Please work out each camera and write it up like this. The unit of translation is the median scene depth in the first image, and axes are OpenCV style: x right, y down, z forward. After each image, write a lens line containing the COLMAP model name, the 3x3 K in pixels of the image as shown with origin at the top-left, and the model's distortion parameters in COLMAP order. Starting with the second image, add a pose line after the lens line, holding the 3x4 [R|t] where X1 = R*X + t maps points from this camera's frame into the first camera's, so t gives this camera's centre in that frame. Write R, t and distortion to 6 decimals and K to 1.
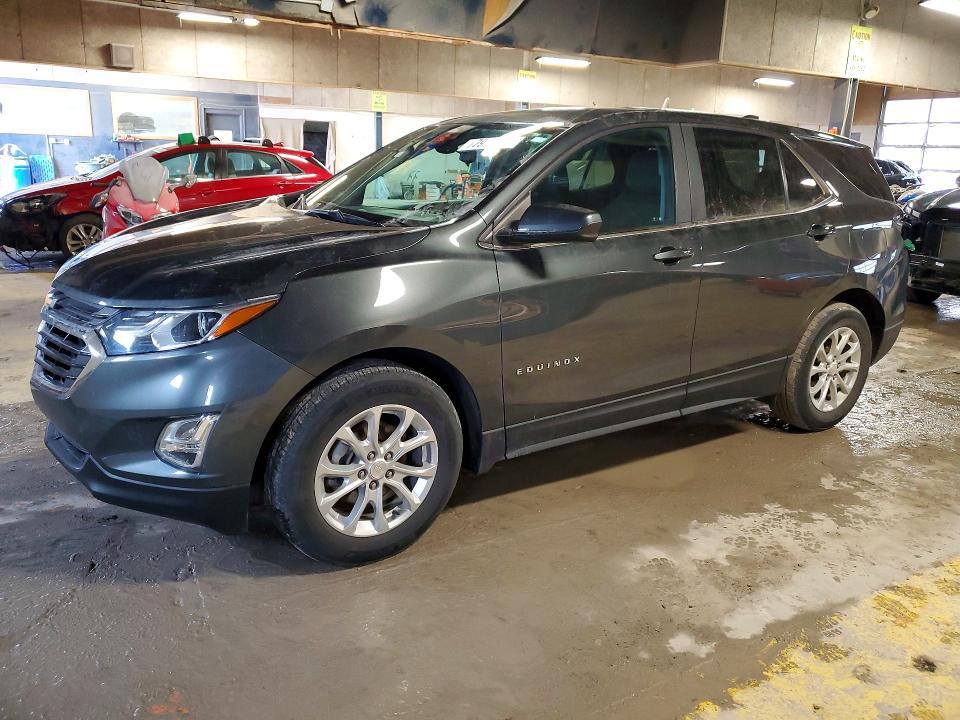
lens RADIAL K [[727.2, 0, 480.0], [0, 727.2, 360.0], [0, 0, 1]] dist [0.012524, 0.000330]
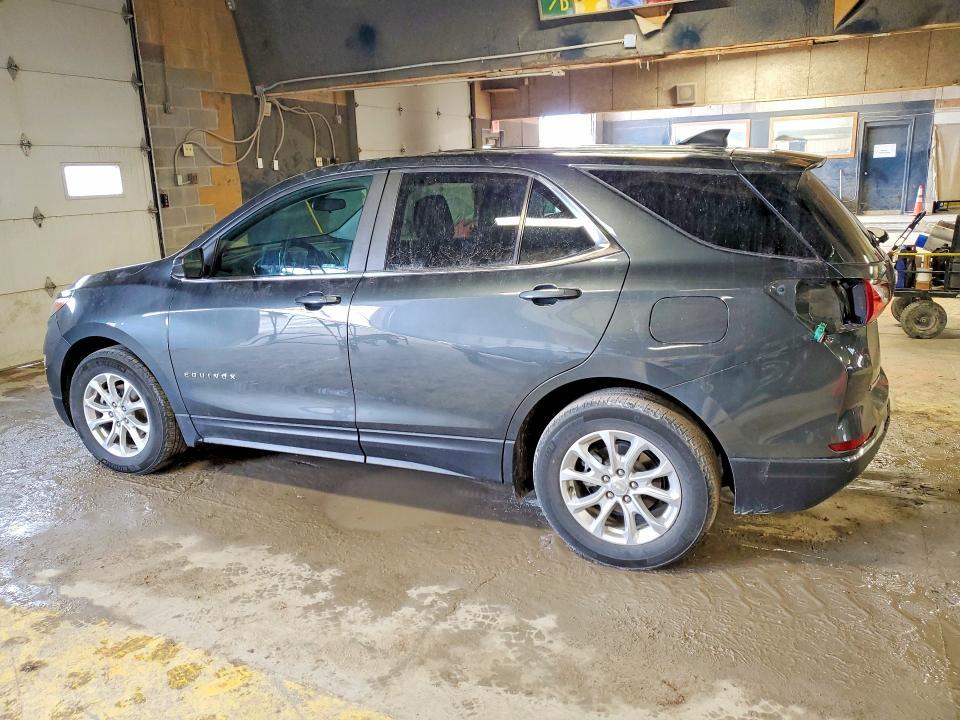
lens RADIAL K [[769.1, 0, 550.5], [0, 769.1, 391.5], [0, 0, 1]] dist [-0.010110, 0.050535]
pose [[0.534942, 0.188890, -0.823503, 1.277126], [-0.177442, 0.978068, 0.109078, -0.183200], [0.826046, 0.087774, 0.556727, 0.622835]]
